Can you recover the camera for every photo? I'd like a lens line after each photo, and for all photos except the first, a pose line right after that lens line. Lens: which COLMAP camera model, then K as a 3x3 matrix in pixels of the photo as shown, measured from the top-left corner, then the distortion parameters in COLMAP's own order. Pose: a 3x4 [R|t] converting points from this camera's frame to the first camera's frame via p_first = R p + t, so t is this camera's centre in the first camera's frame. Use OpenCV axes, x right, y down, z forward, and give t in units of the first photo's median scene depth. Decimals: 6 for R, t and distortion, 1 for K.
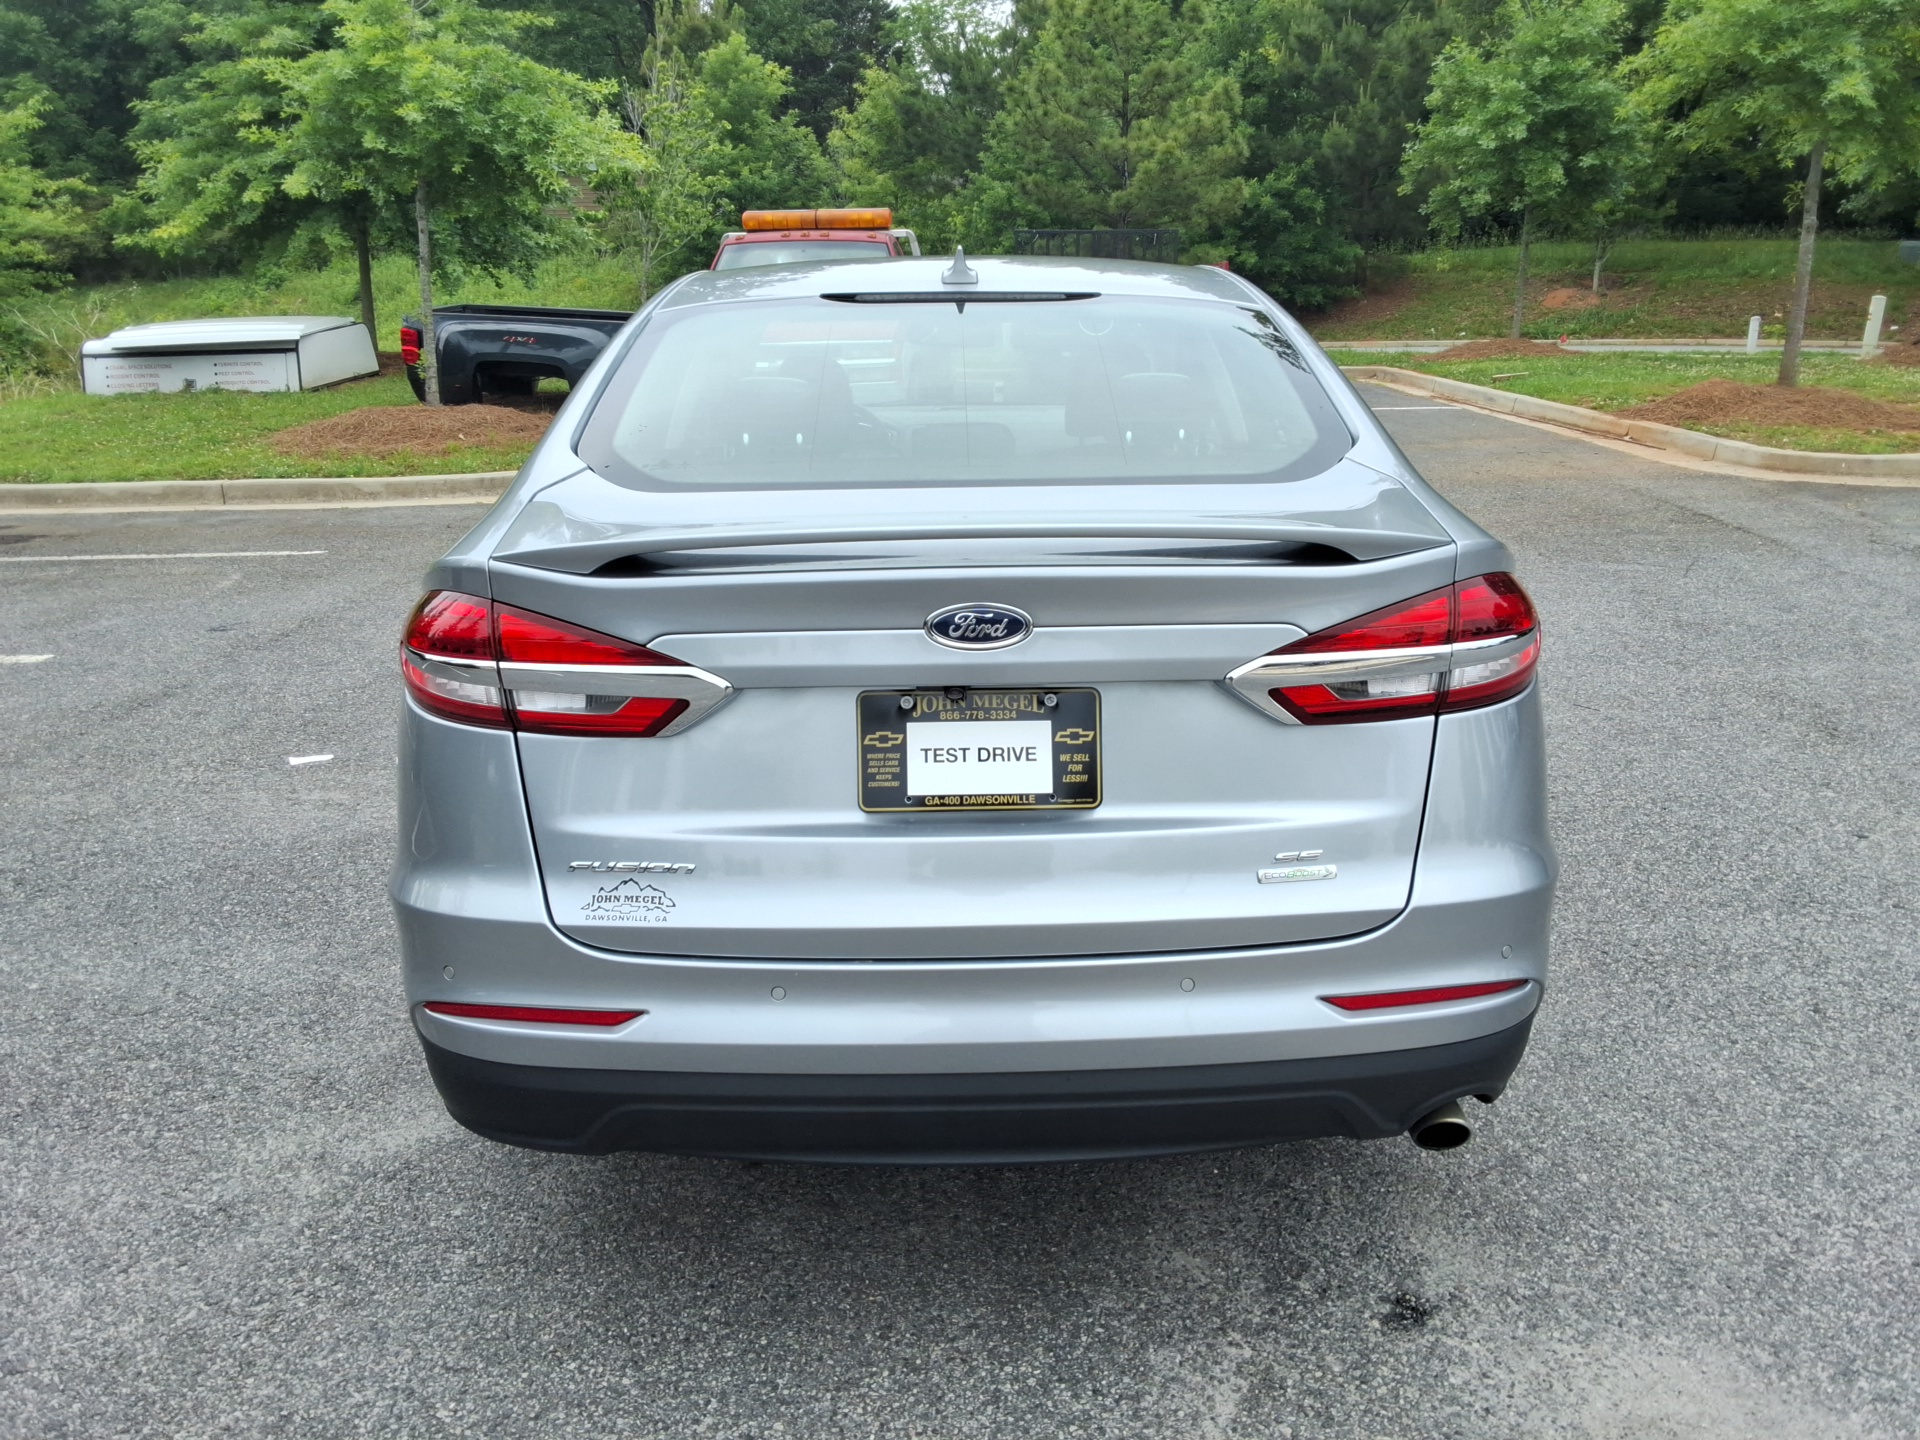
lens RADIAL K [[1519.9, 0, 974.1], [0, 1519.9, 712.8], [0, 0, 1]] dist [0.109818, -0.170995]
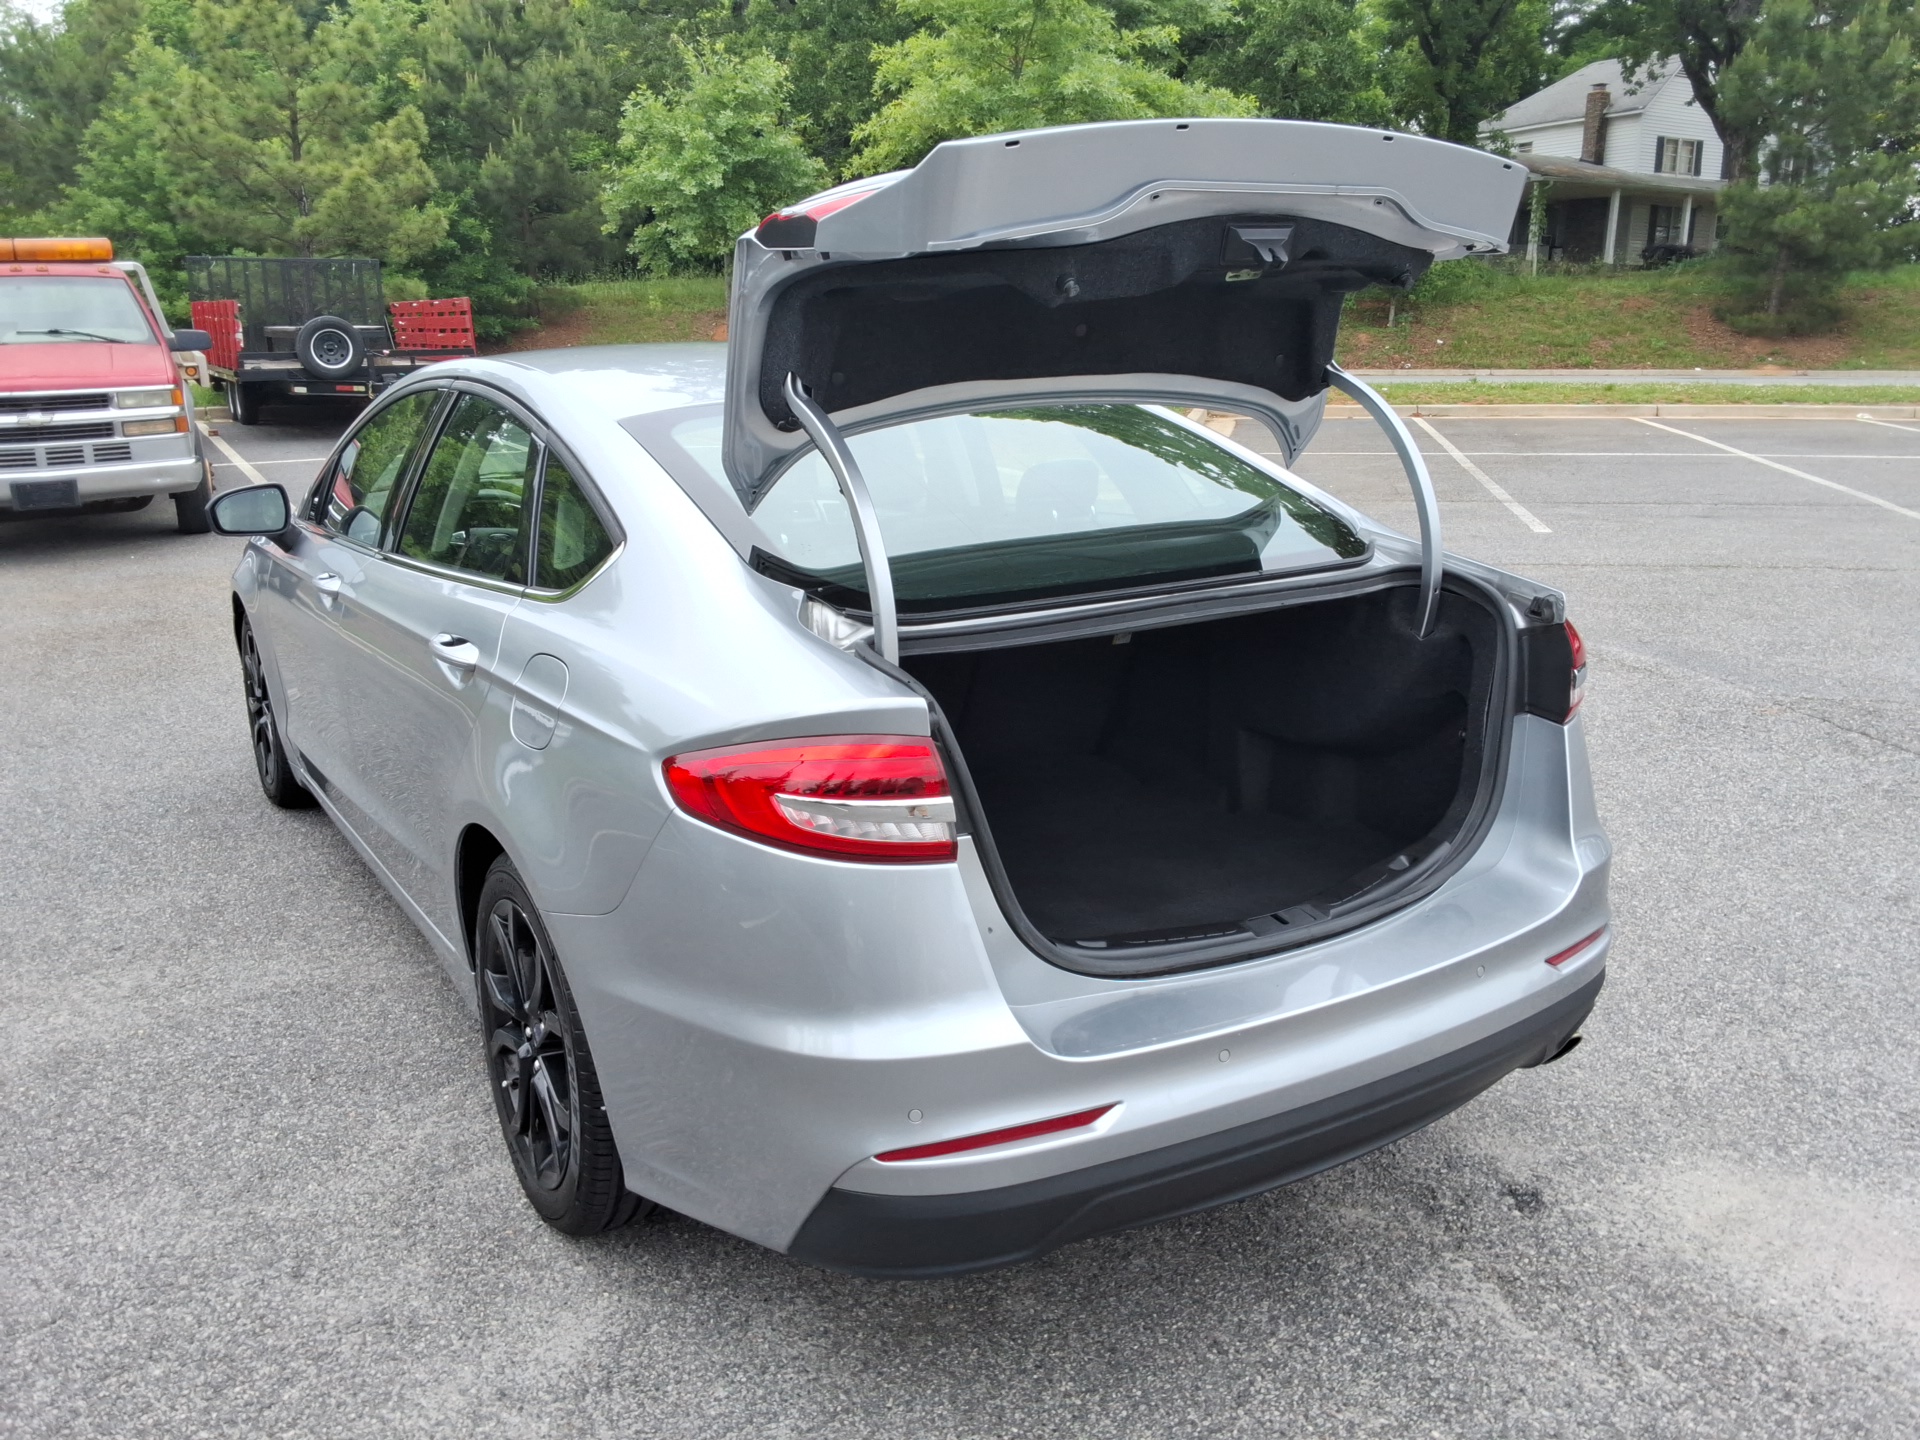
lens RADIAL K [[1526.4, 0, 970.3], [0, 1526.4, 714.3], [0, 0, 1]] dist [0.088000, -0.139317]
pose [[0.860352, -0.127788, 0.493422, -0.094846], [0.135758, 0.990544, 0.019821, -0.012537], [-0.491289, 0.049933, 0.869564, 0.014344]]
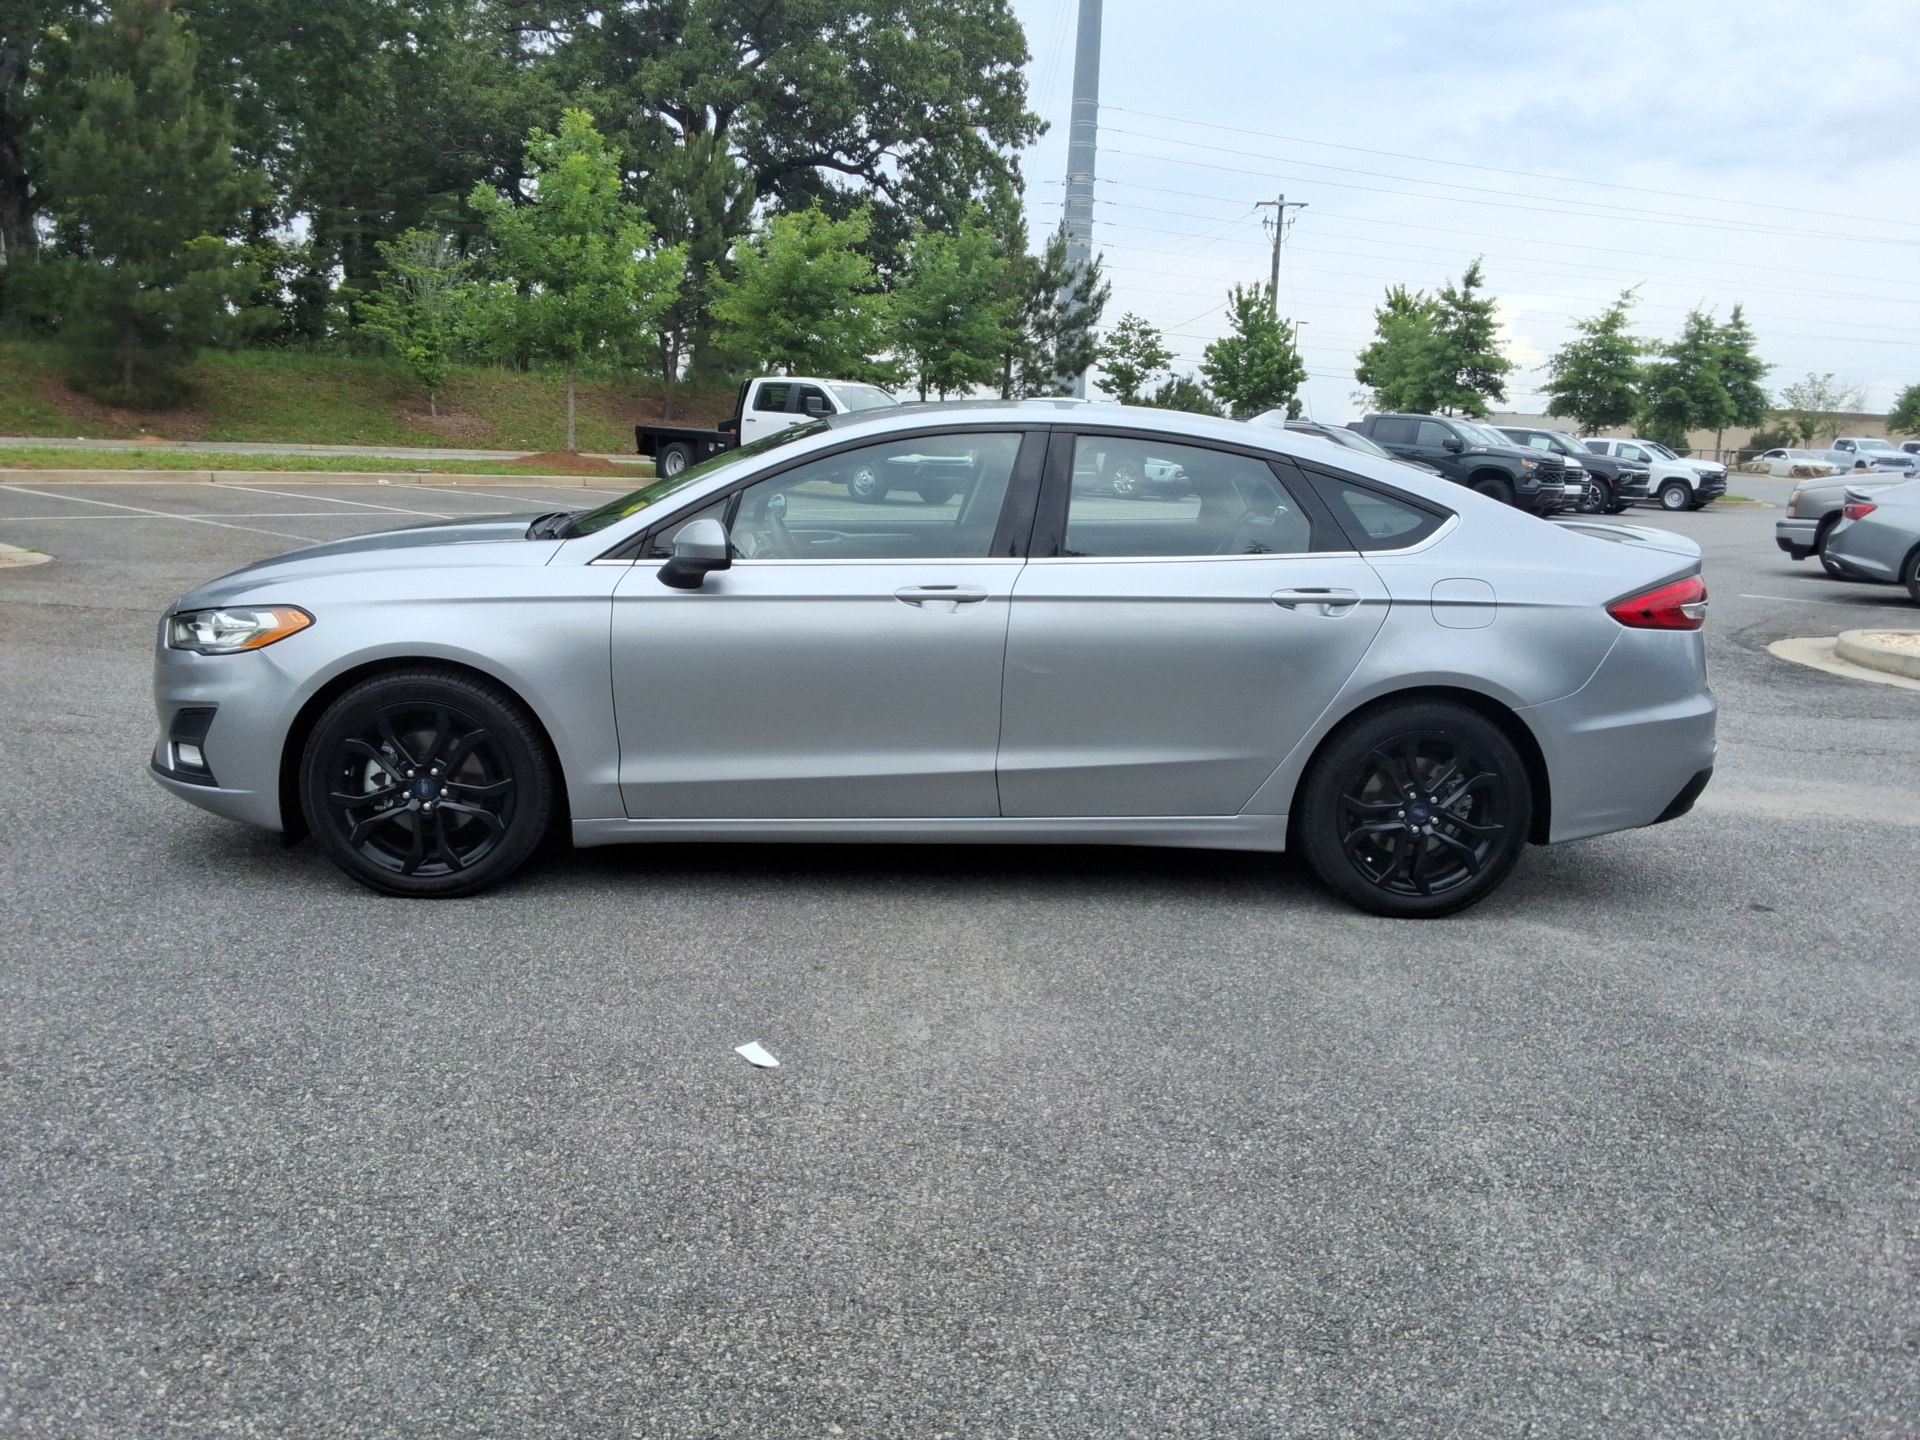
lens RADIAL K [[1532.0, 0, 971.5], [0, 1532.0, 699.8], [0, 0, 1]] dist [0.092855, -0.142279]
pose [[-0.031562, -0.169525, 0.985020, -0.337371], [0.218910, 0.960411, 0.172304, -0.069316], [-0.975235, 0.221069, 0.006798, 0.265593]]
